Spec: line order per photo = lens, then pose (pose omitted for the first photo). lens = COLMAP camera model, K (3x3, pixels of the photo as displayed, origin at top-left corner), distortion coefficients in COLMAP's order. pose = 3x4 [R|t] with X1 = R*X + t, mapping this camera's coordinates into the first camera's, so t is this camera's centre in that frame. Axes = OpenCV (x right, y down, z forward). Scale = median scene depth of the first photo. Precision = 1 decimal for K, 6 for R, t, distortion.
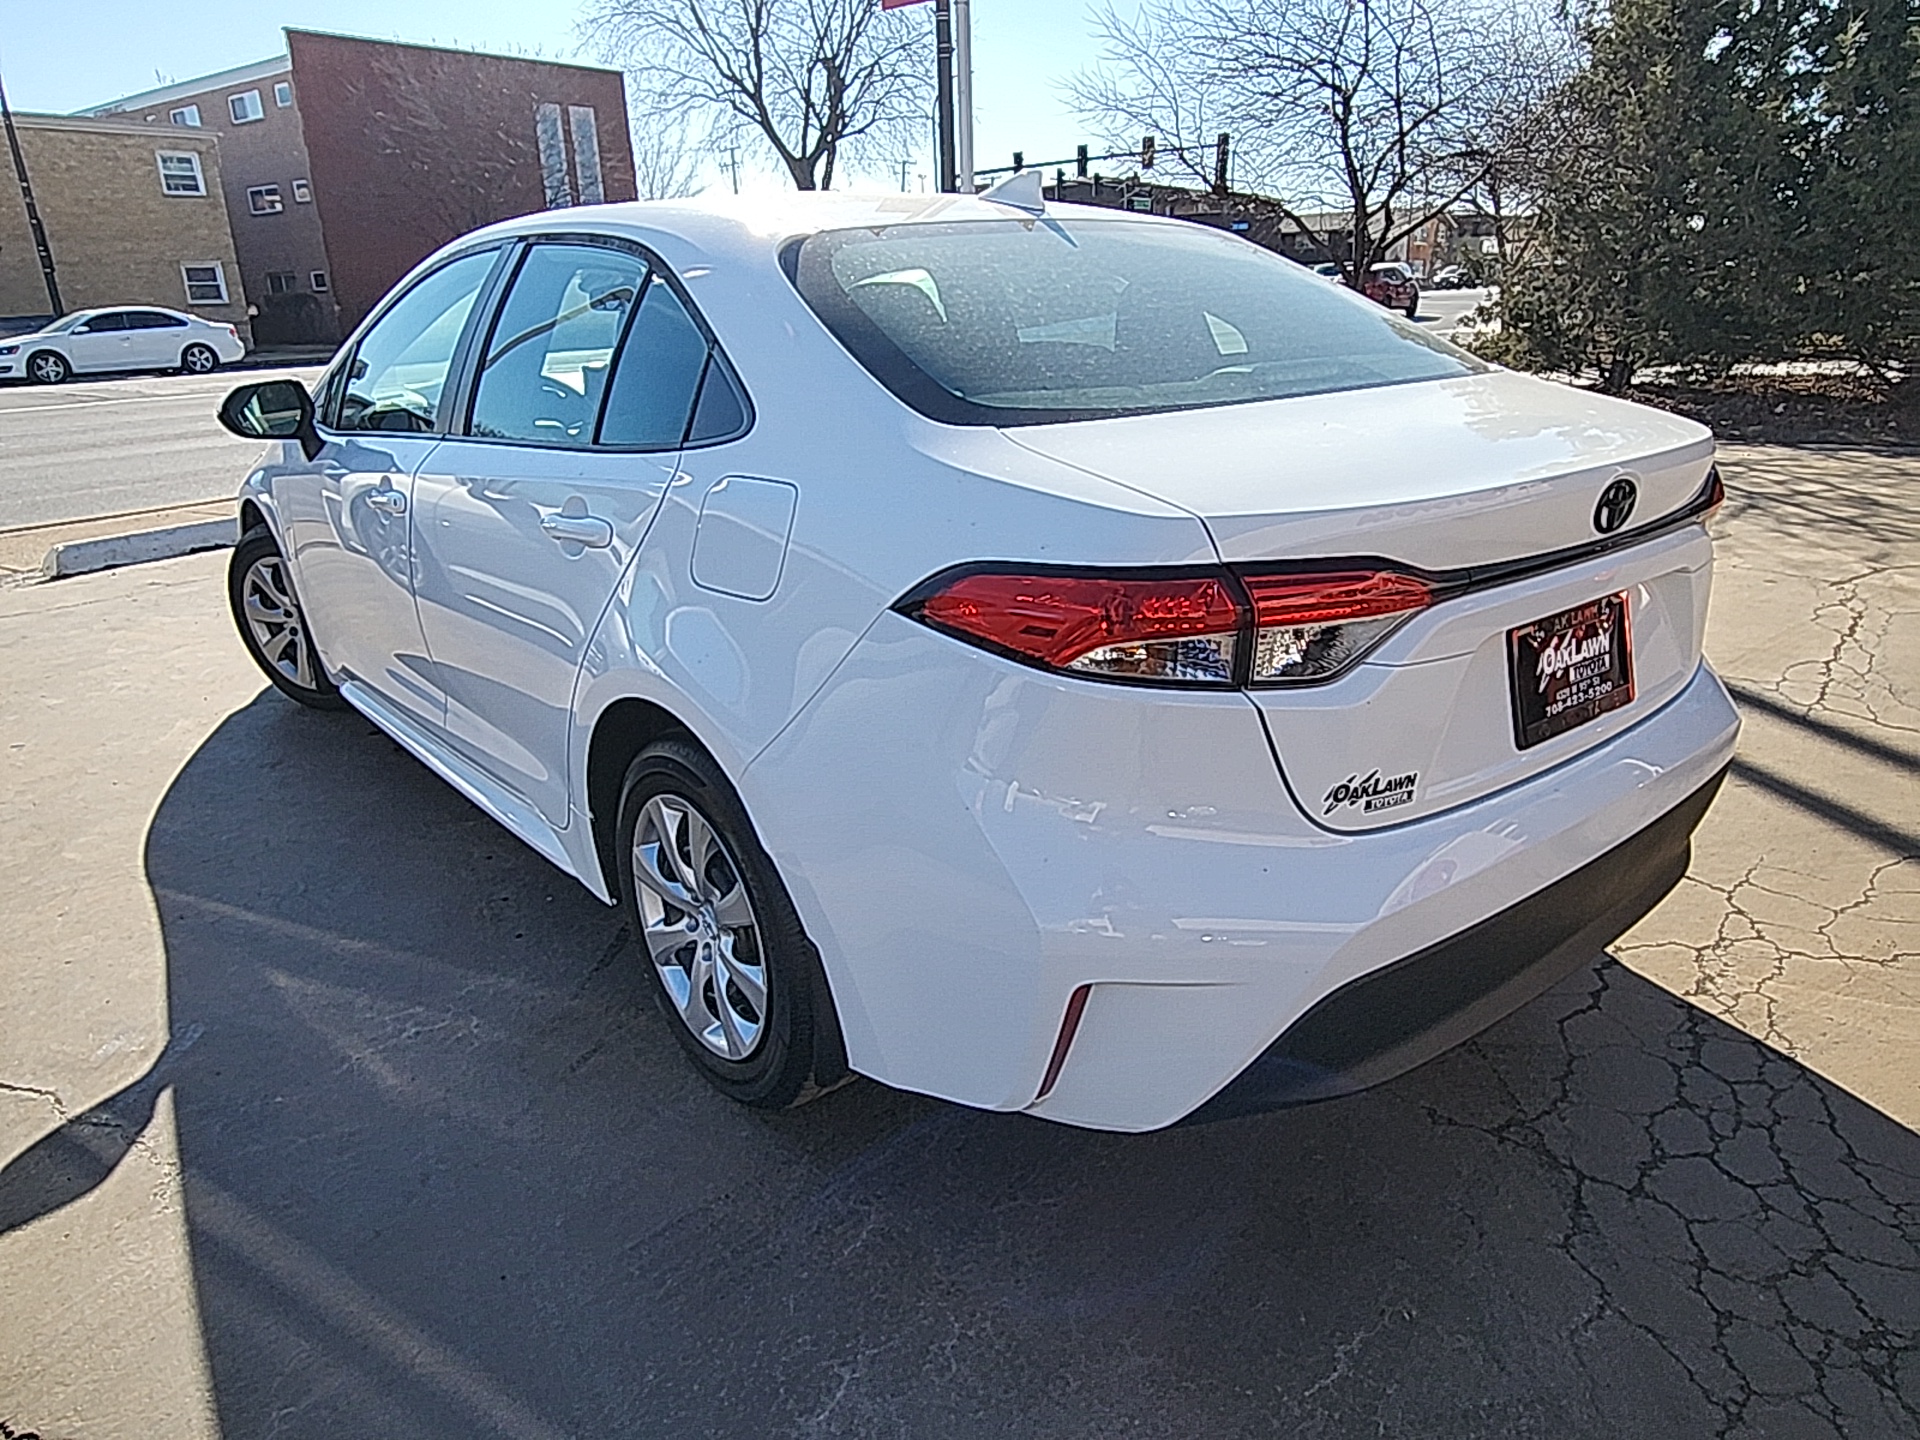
lens RADIAL K [[1274.8, 0, 971.9], [0, 1274.8, 719.8], [0, 0, 1]] dist [0.004100, 0.001368]
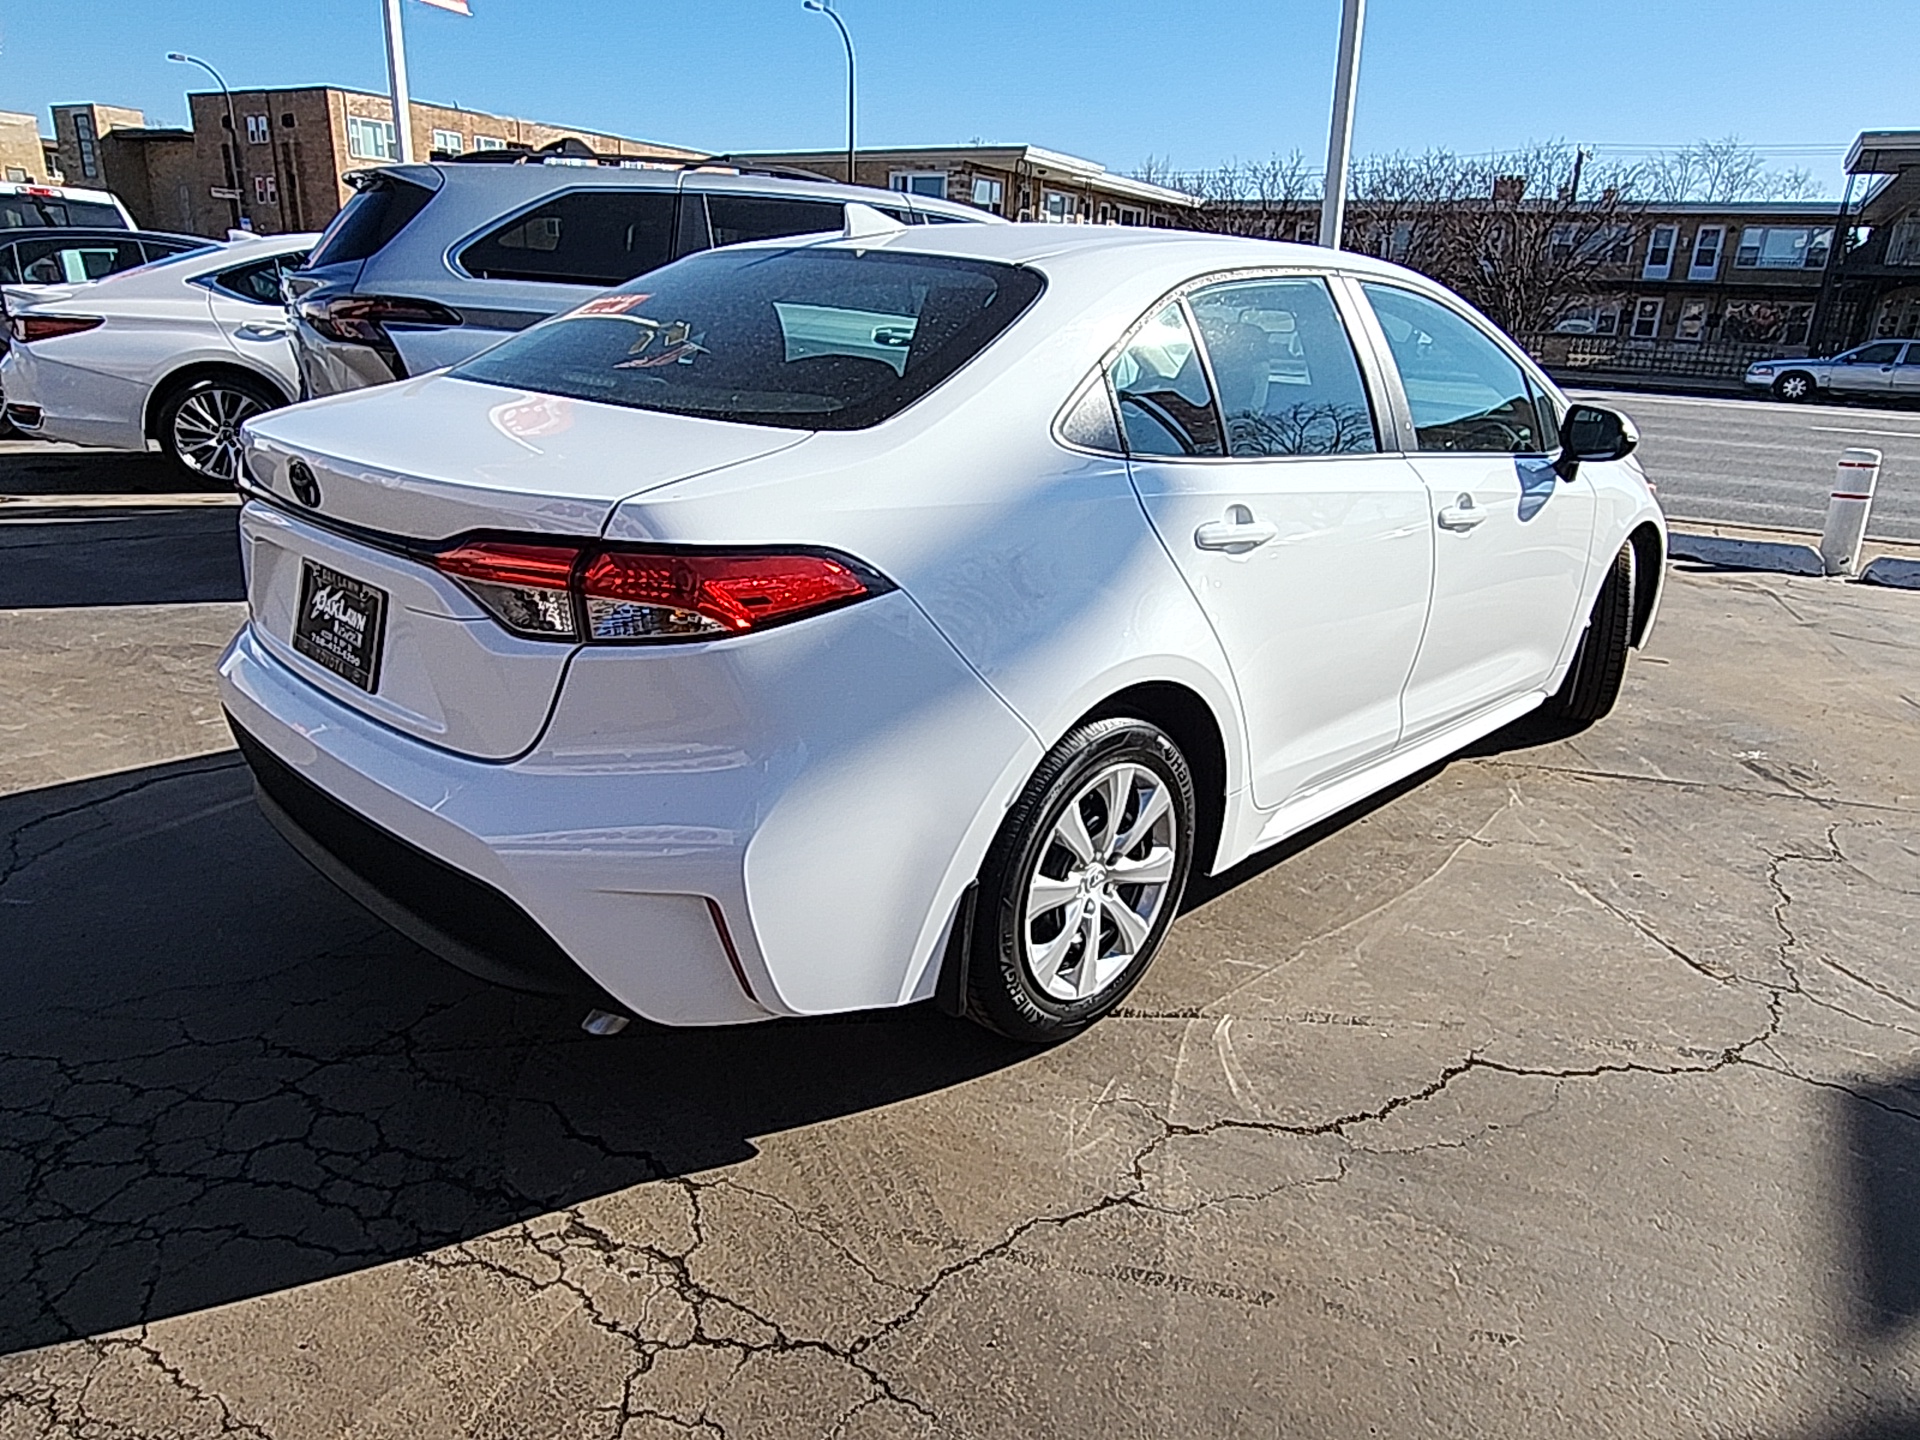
lens RADIAL K [[1274.8, 0, 971.9], [0, 1274.8, 719.8], [0, 0, 1]] dist [0.004100, 0.001368]
pose [[0.111726, 0.346590, -0.931339, 1.217186], [-0.365345, 0.885896, 0.285851, -0.373950], [0.924143, 0.308323, 0.225603, 0.951109]]
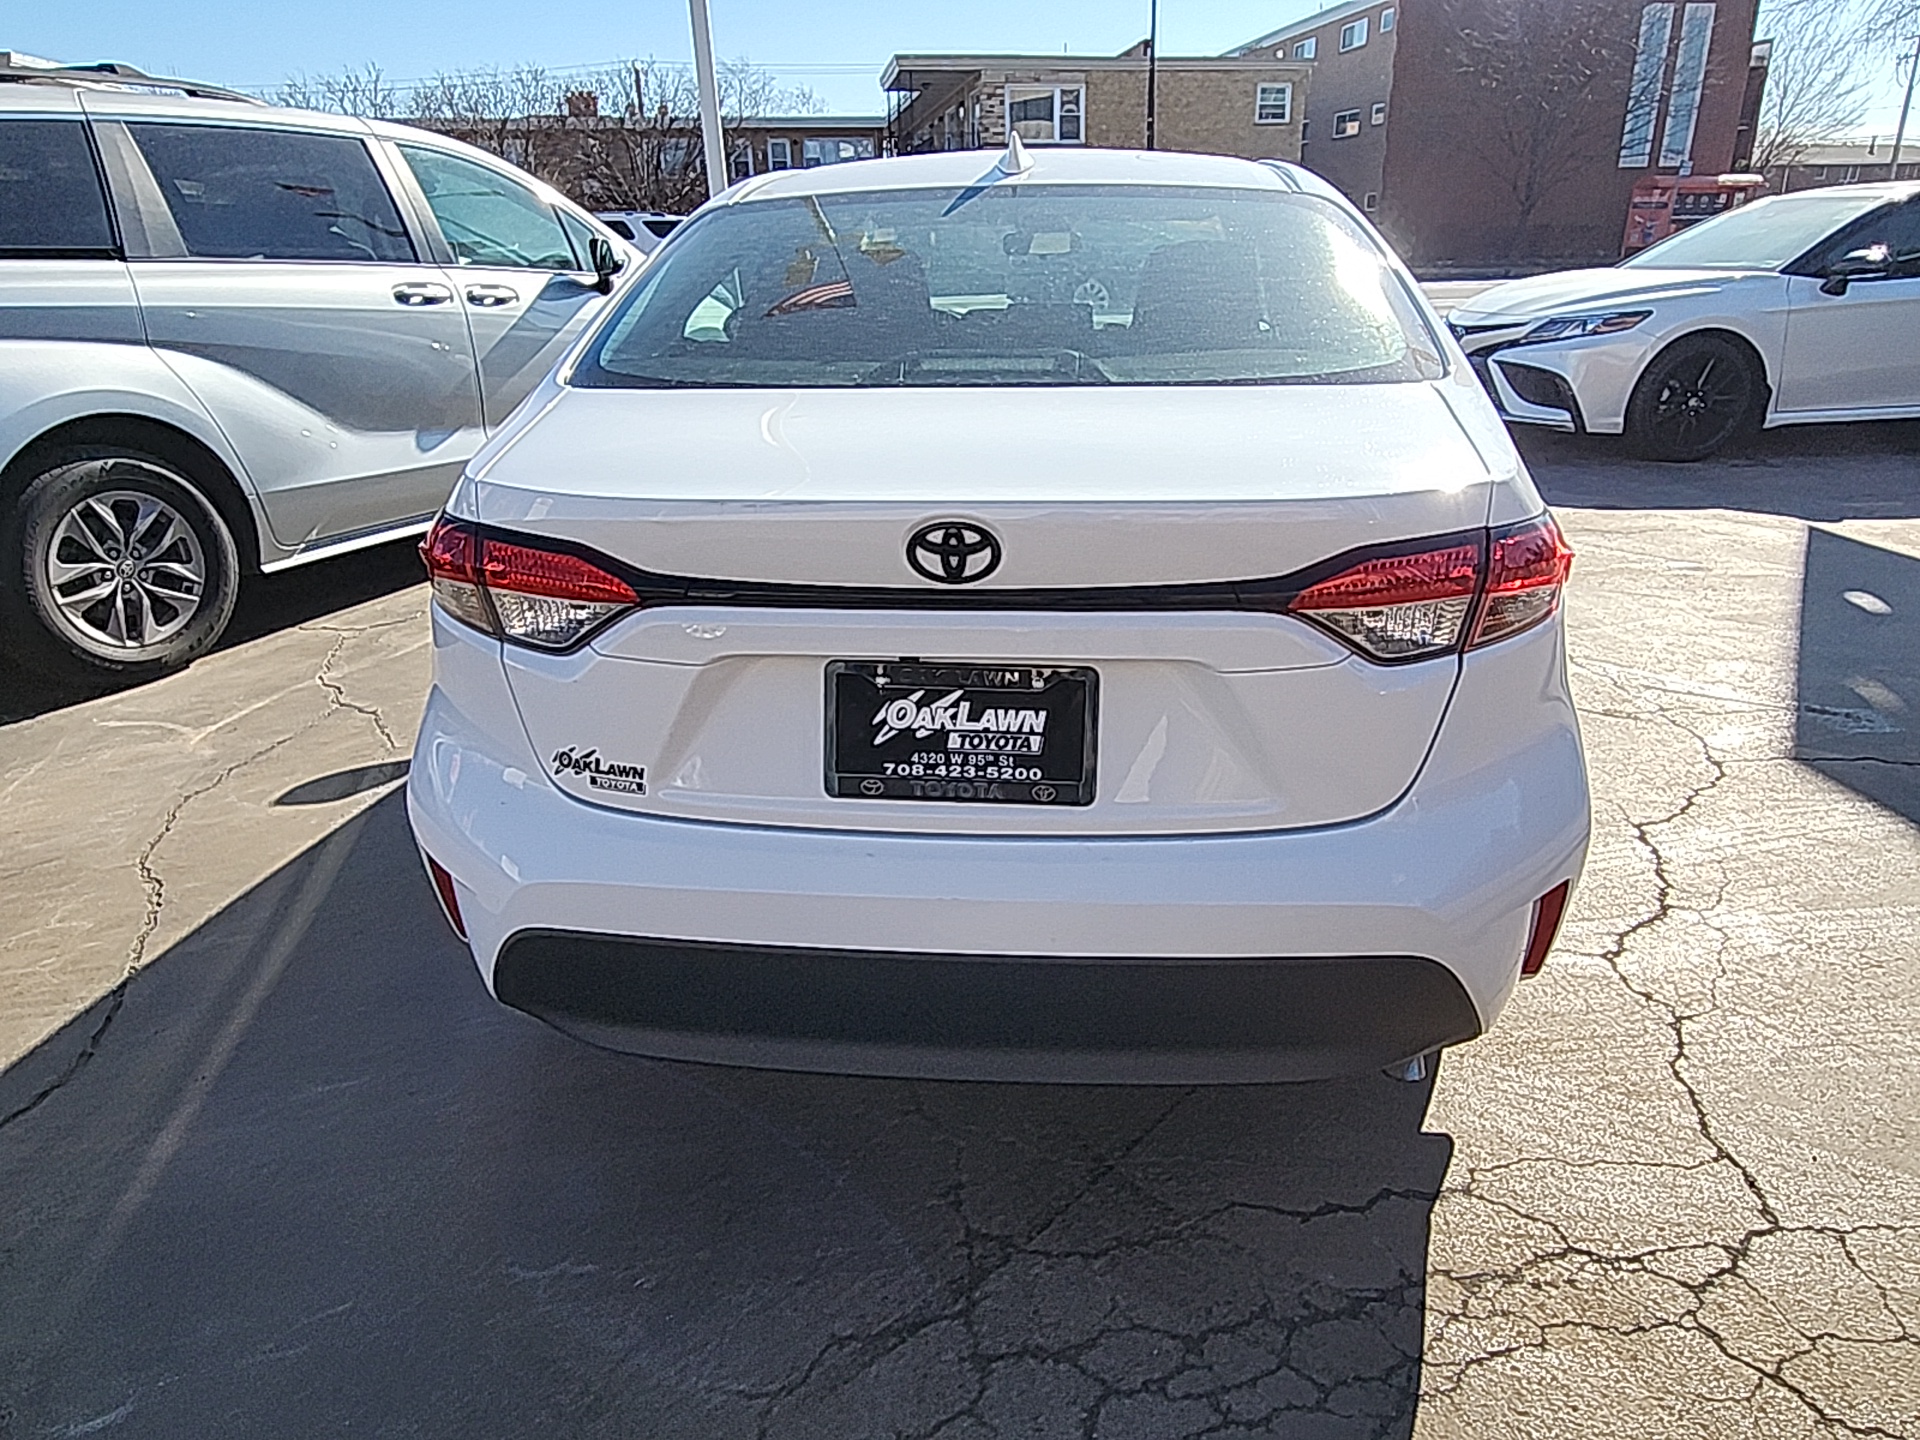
lens RADIAL K [[1274.8, 0, 971.9], [0, 1274.8, 719.8], [0, 0, 1]] dist [0.004100, 0.001368]
pose [[0.709672, 0.268846, -0.651220, 0.754838], [-0.231550, 0.961985, 0.144807, -0.128791], [0.665395, 0.048024, 0.744945, 0.266974]]
